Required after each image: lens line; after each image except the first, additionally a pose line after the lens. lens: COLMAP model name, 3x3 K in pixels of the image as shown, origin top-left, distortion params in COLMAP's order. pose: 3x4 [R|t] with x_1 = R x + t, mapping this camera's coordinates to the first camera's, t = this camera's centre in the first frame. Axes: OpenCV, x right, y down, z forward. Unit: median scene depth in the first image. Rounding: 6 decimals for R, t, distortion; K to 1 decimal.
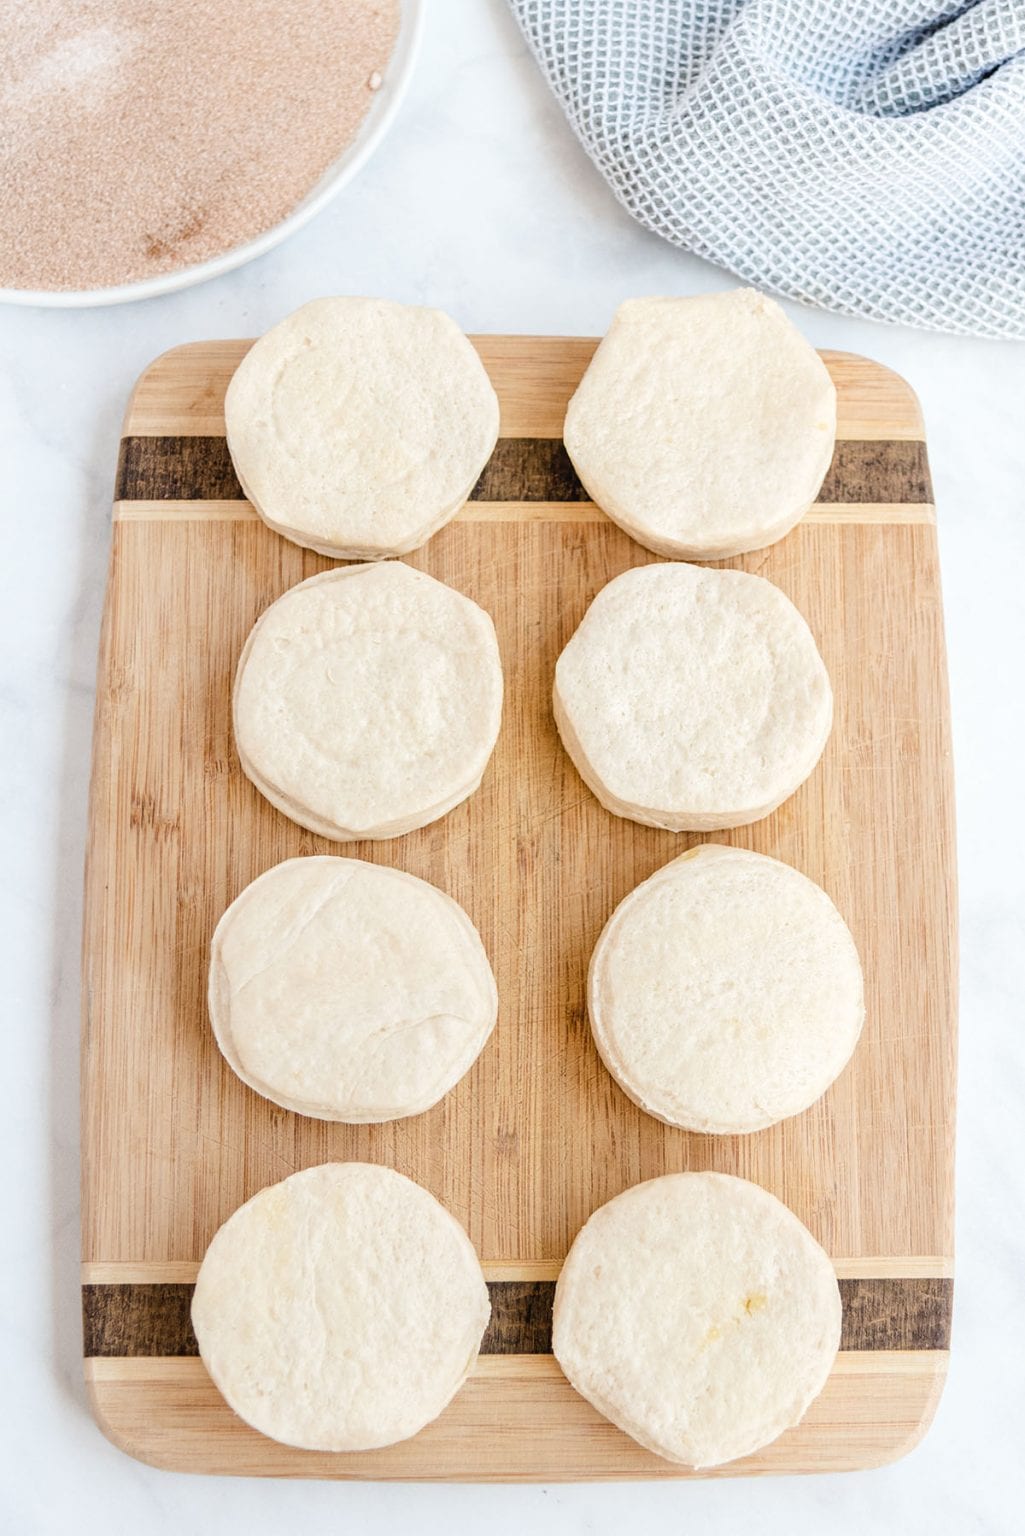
lens RADIAL K [[2131.1, 0, 416.3], [0, 2131.1, 767.1], [0, 0, 1]] dist [-0.019072, -0.005066]
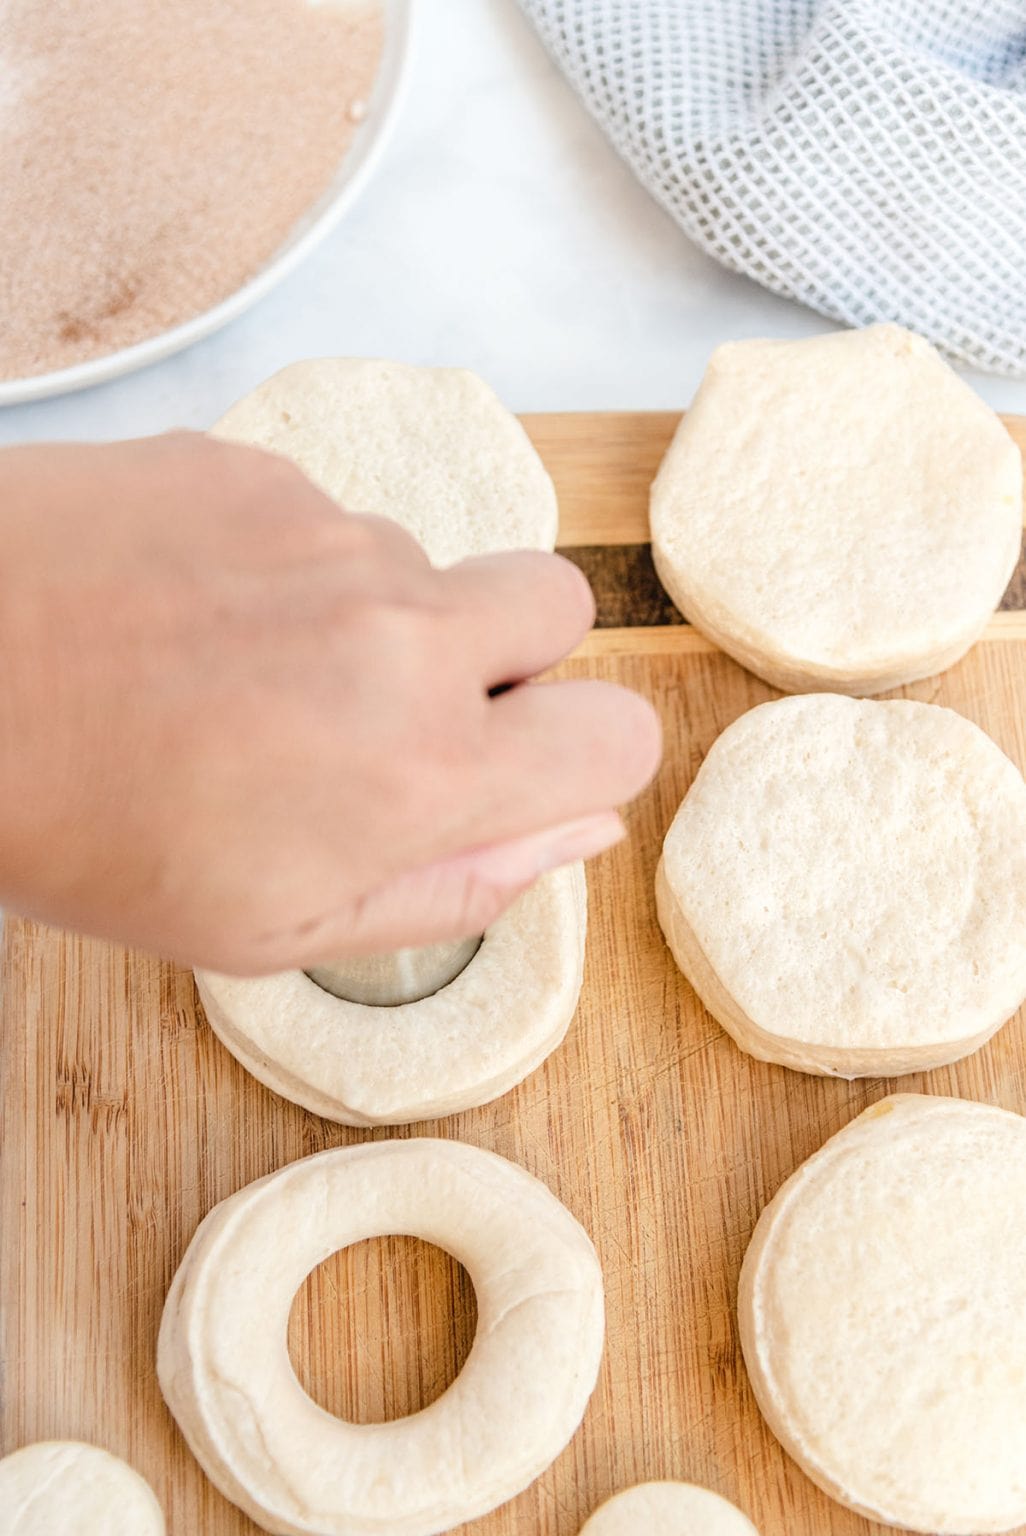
lens RADIAL K [[2131.1, 0, 416.8], [0, 2131.1, 767.1], [0, 0, 1]] dist [-0.019072, -0.005066]
pose [[0.998561, -0.045388, 0.028561, -0.032454], [0.049062, 0.988232, -0.144881, 0.022993], [-0.021649, 0.146074, 0.989037, 0.301078]]
